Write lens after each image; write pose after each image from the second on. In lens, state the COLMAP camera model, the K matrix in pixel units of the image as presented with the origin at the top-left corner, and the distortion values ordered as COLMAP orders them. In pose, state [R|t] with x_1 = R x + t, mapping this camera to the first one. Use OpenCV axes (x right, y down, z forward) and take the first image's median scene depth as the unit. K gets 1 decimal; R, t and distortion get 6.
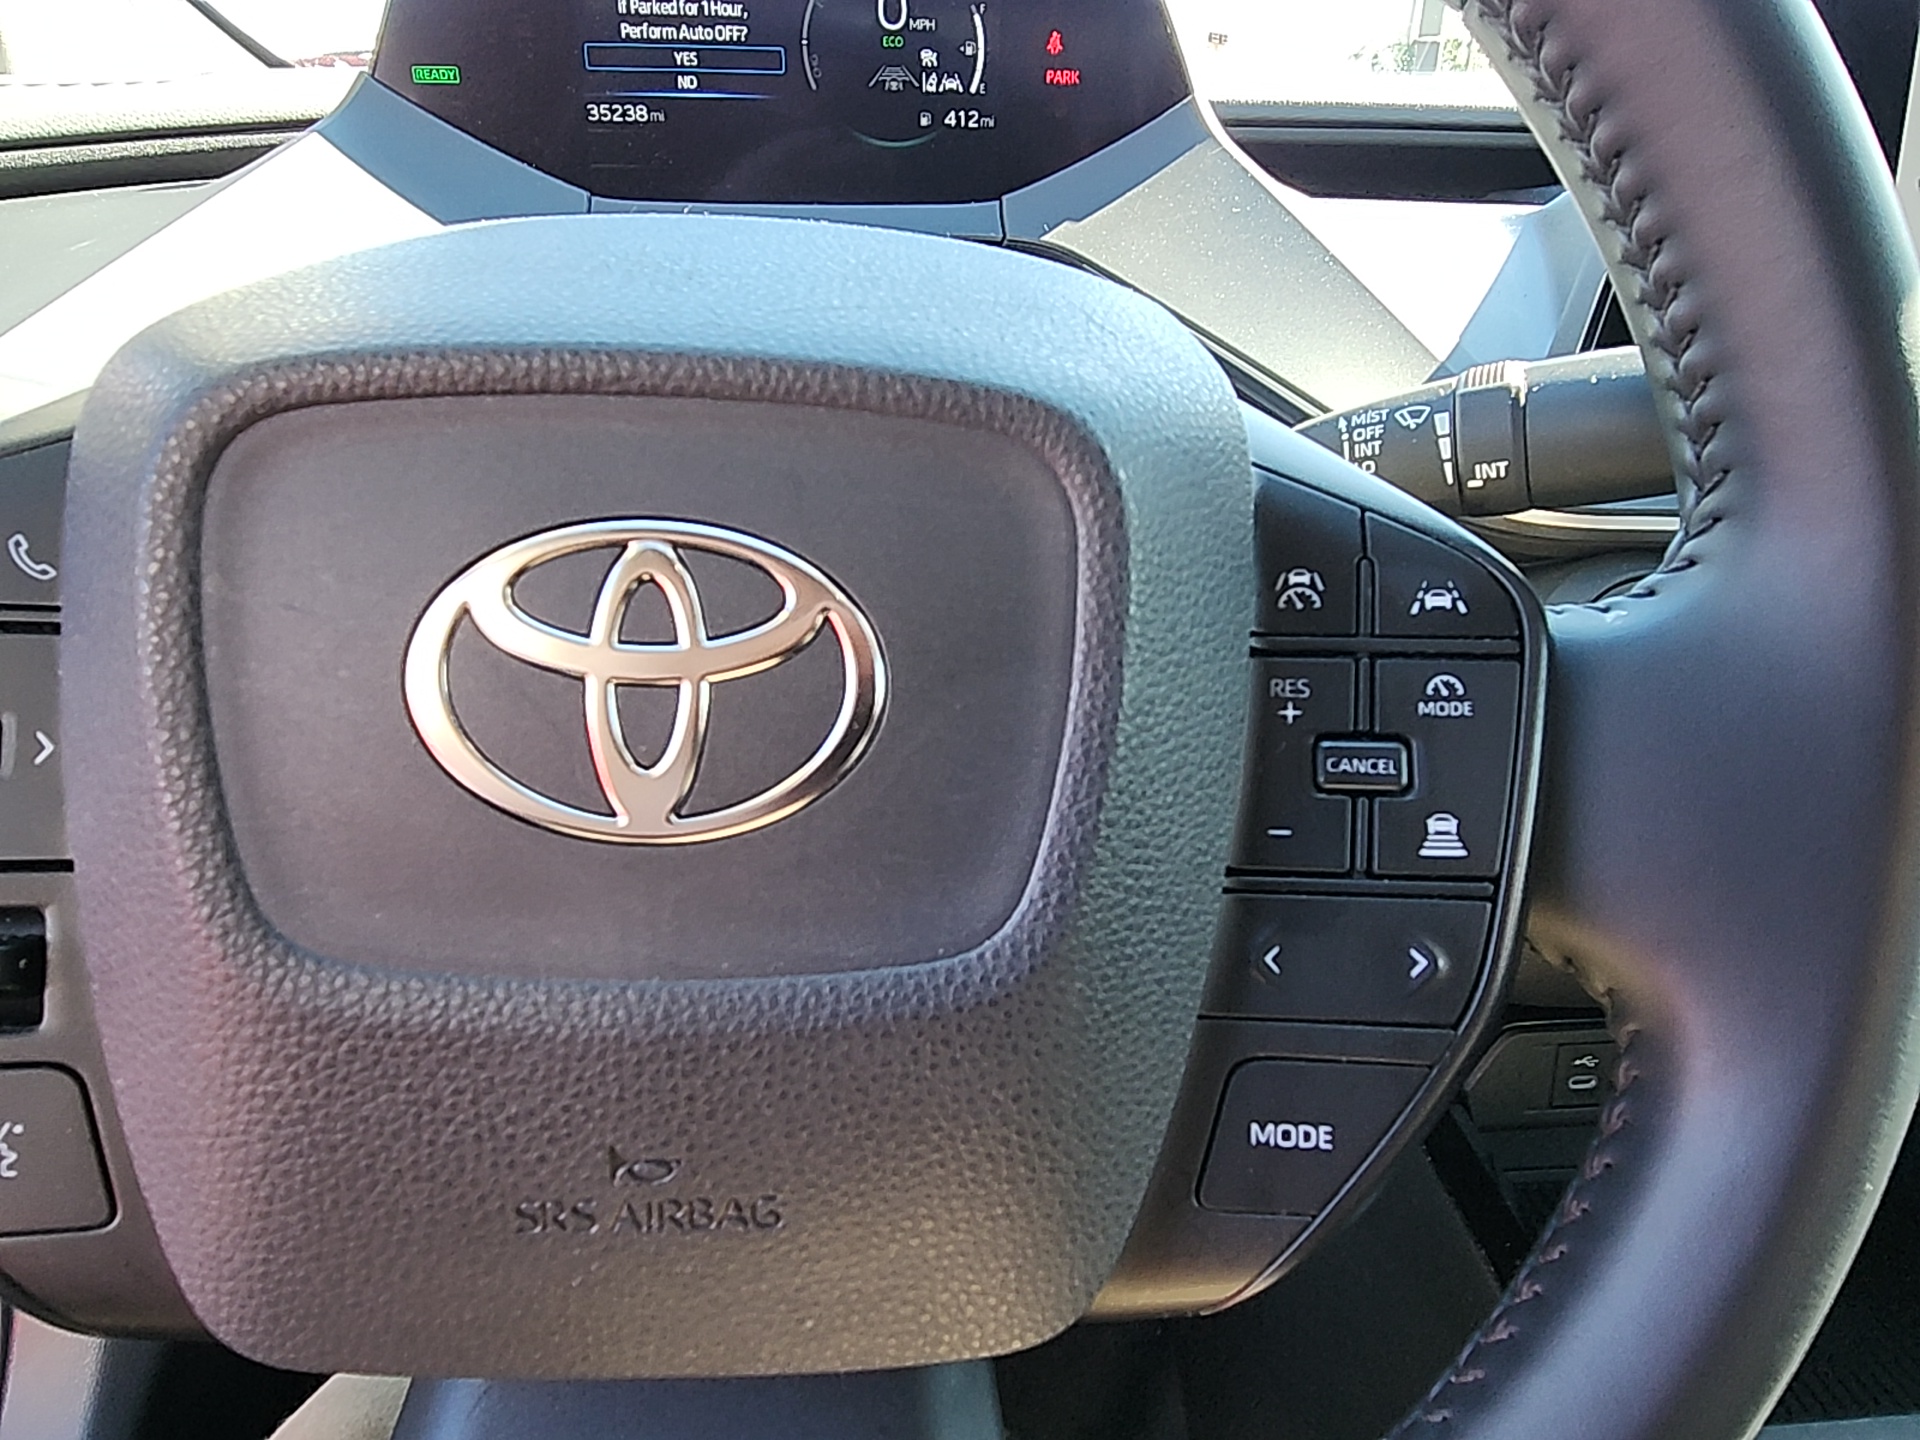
lens RADIAL K [[1292.5, 0, 986.5], [0, 1292.5, 730.7], [0, 0, 1]] dist [0.012771, -0.014237]
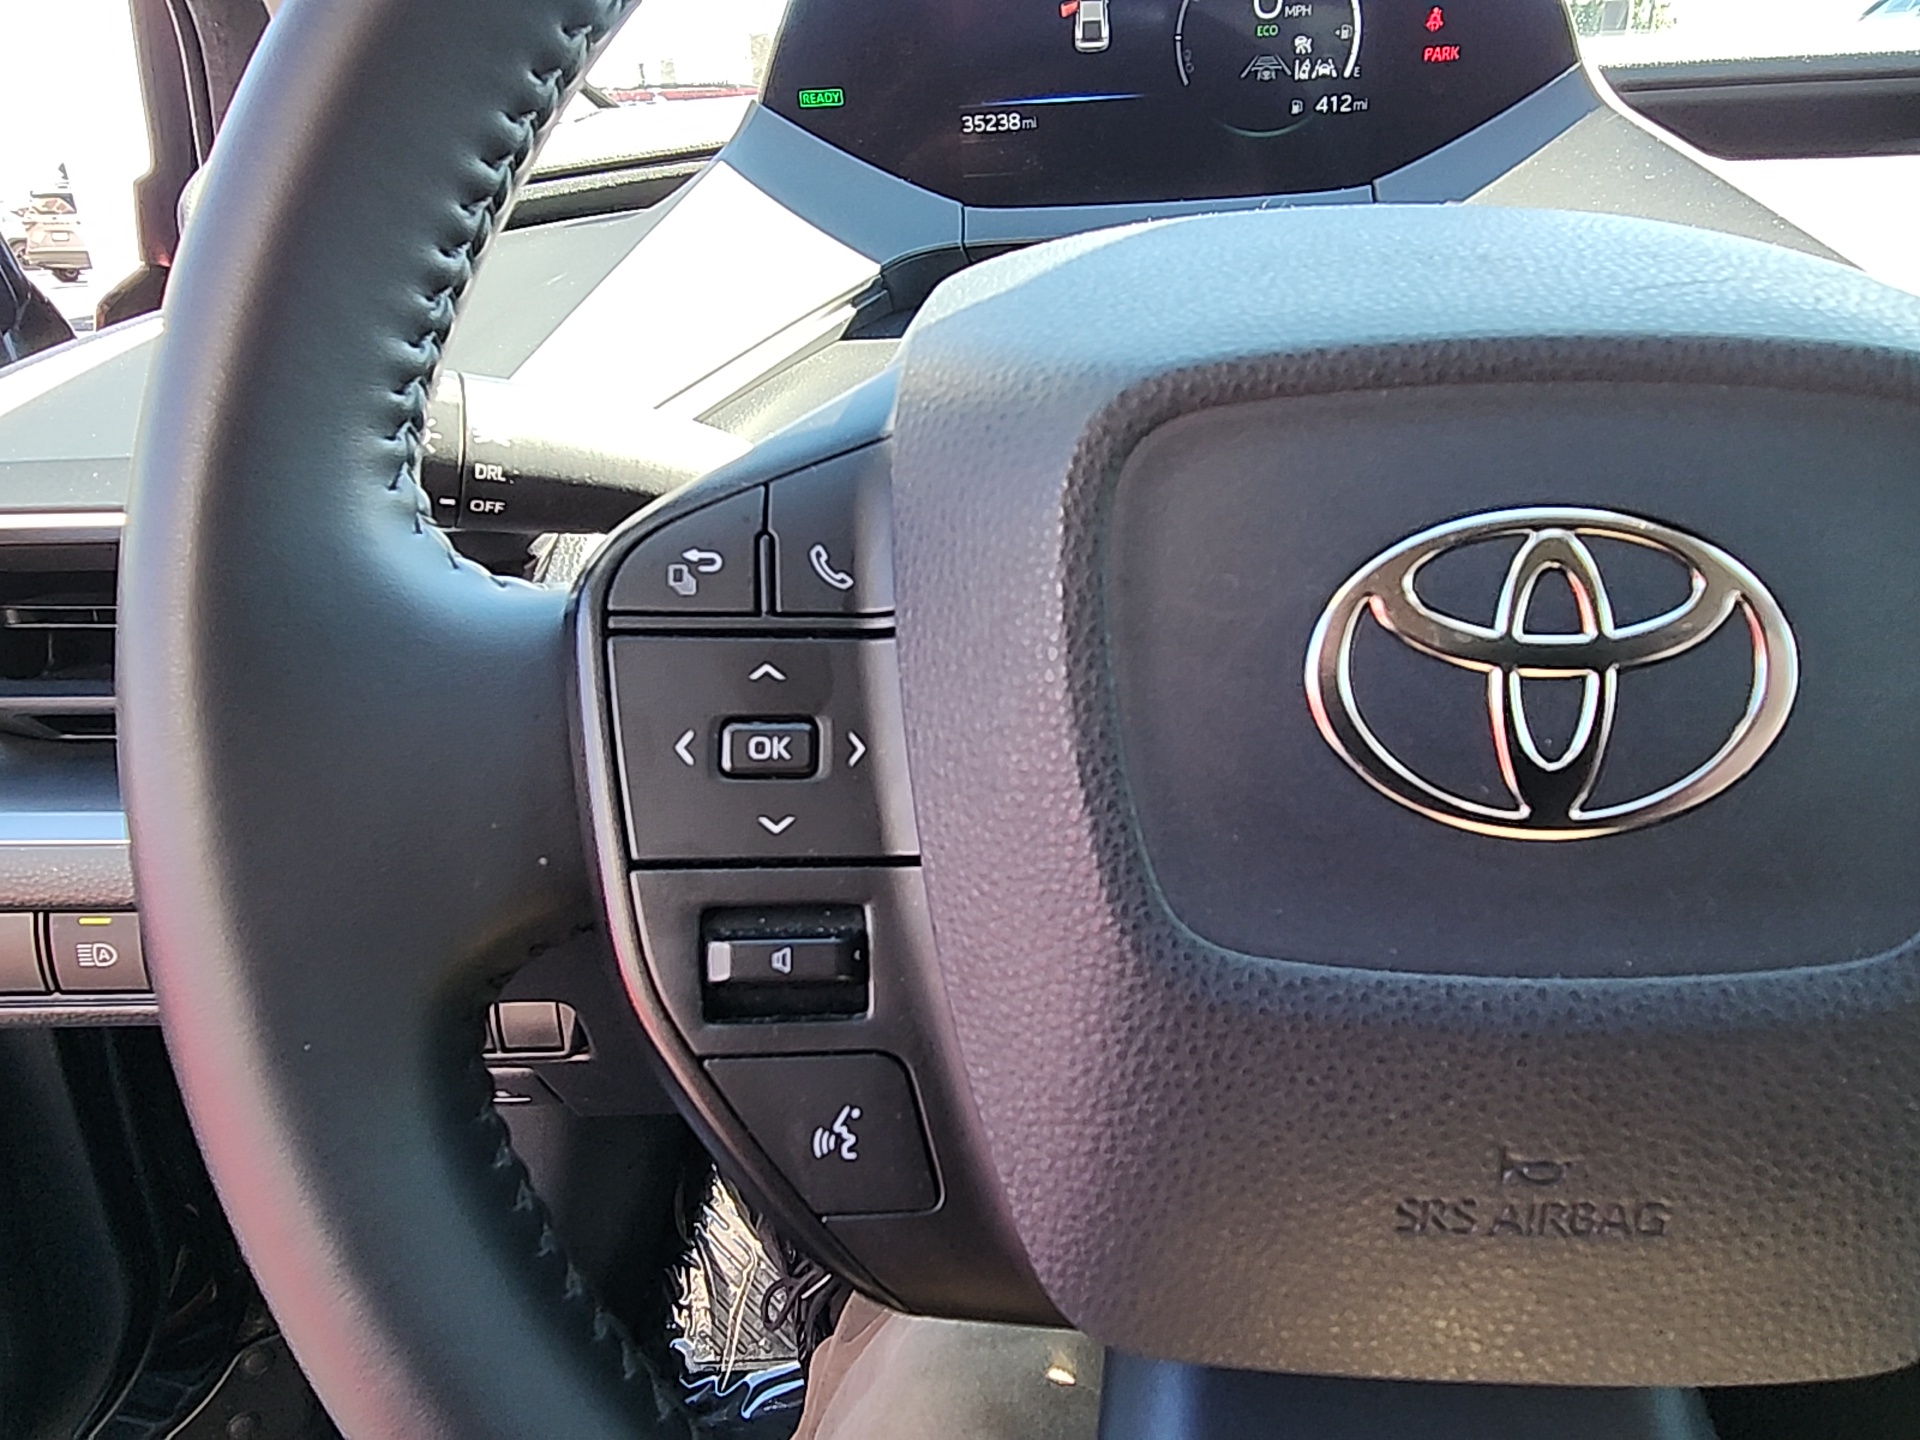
lens RADIAL K [[1292.5, 0, 986.5], [0, 1292.5, 730.7], [0, 0, 1]] dist [0.012771, -0.014237]
pose [[0.992474, -0.013412, -0.121721, -0.487303], [0.013359, 0.999910, -0.001250, 0.001510], [0.121727, -0.000385, 0.992564, -0.022255]]
